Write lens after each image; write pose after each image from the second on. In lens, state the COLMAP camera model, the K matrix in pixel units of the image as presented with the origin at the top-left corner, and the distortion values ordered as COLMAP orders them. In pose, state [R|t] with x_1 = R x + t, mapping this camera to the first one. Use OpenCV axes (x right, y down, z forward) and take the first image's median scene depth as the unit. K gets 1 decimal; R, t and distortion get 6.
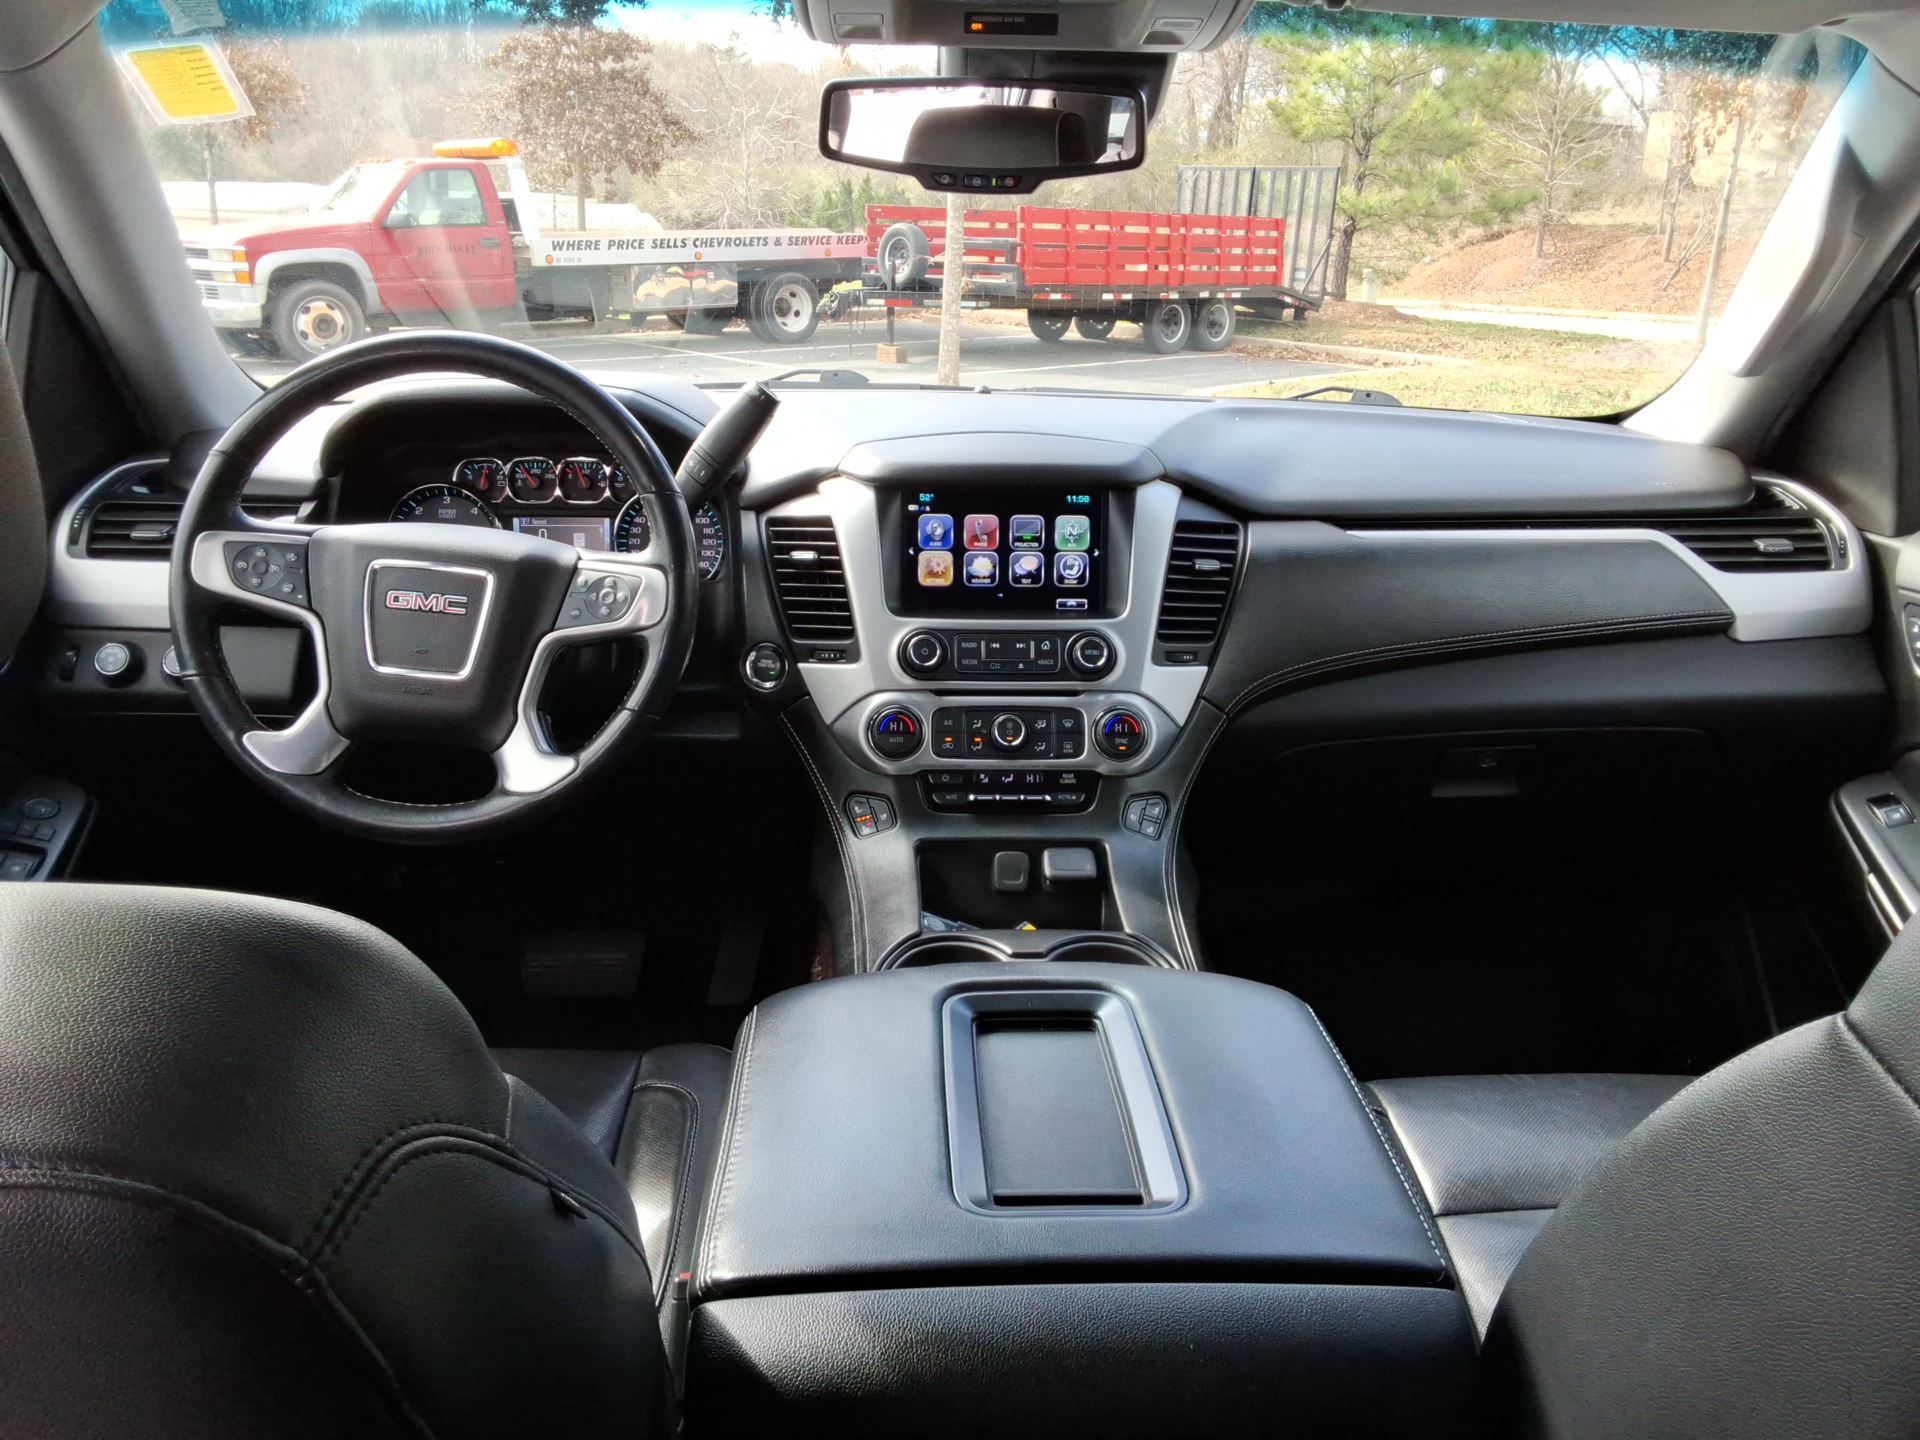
lens RADIAL K [[1603.9, 0, 991.4], [0, 1603.9, 698.8], [0, 0, 1]] dist [0.106013, -0.163315]
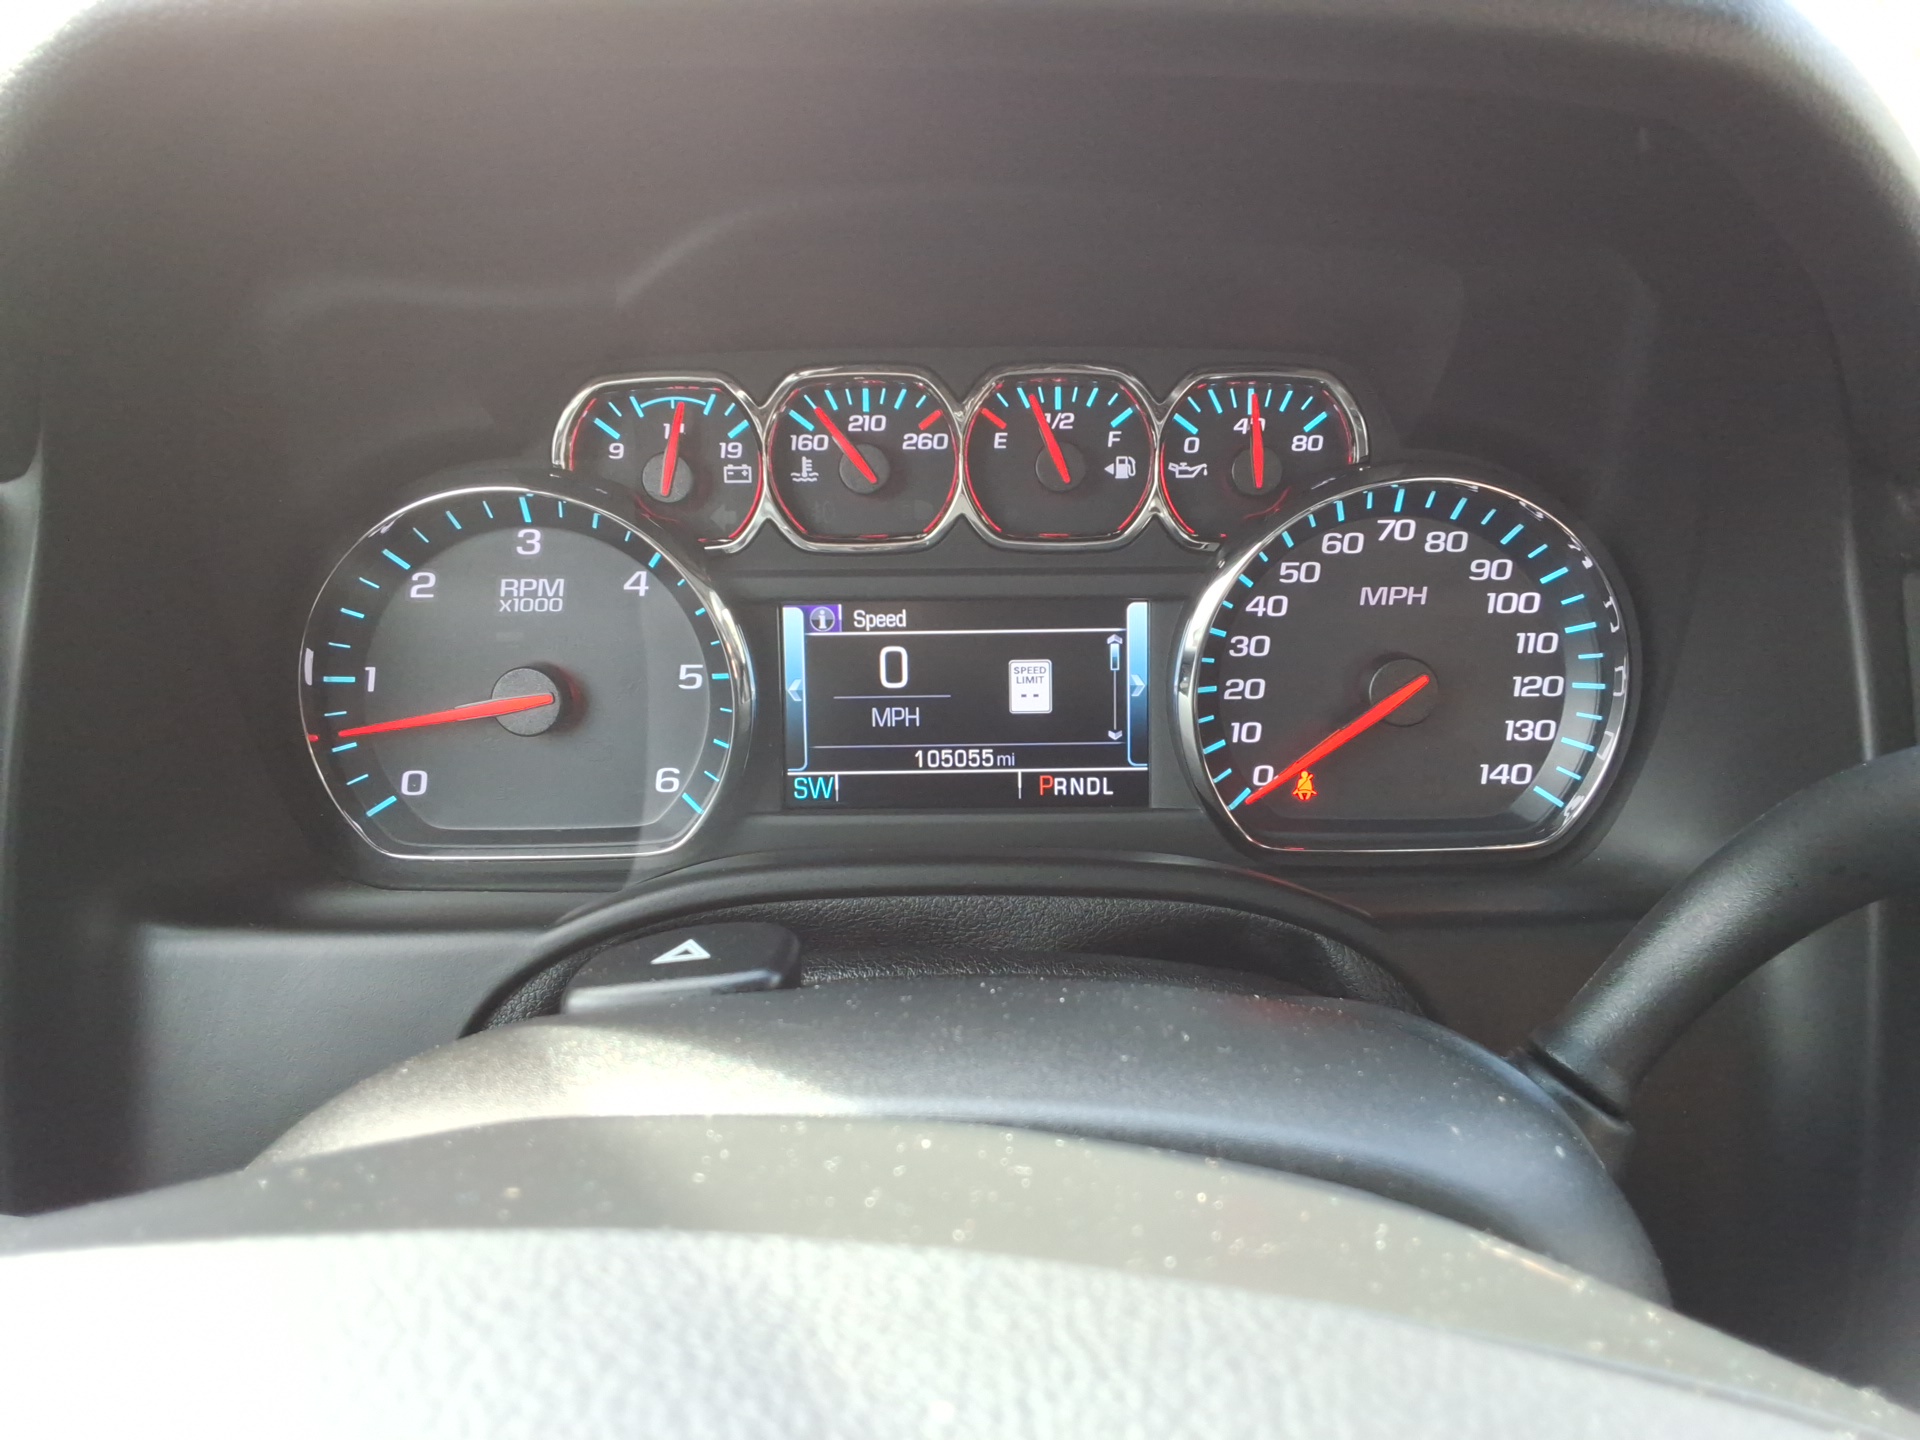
lens RADIAL K [[1603.9, 0, 976.2], [0, 1603.9, 708.2], [0, 0, 1]] dist [0.106013, -0.163315]
pose [[0.999332, -0.005689, -0.036091, -0.285130], [0.008385, 0.997150, 0.074977, -0.127614], [0.035562, -0.075230, 0.996532, 0.829916]]
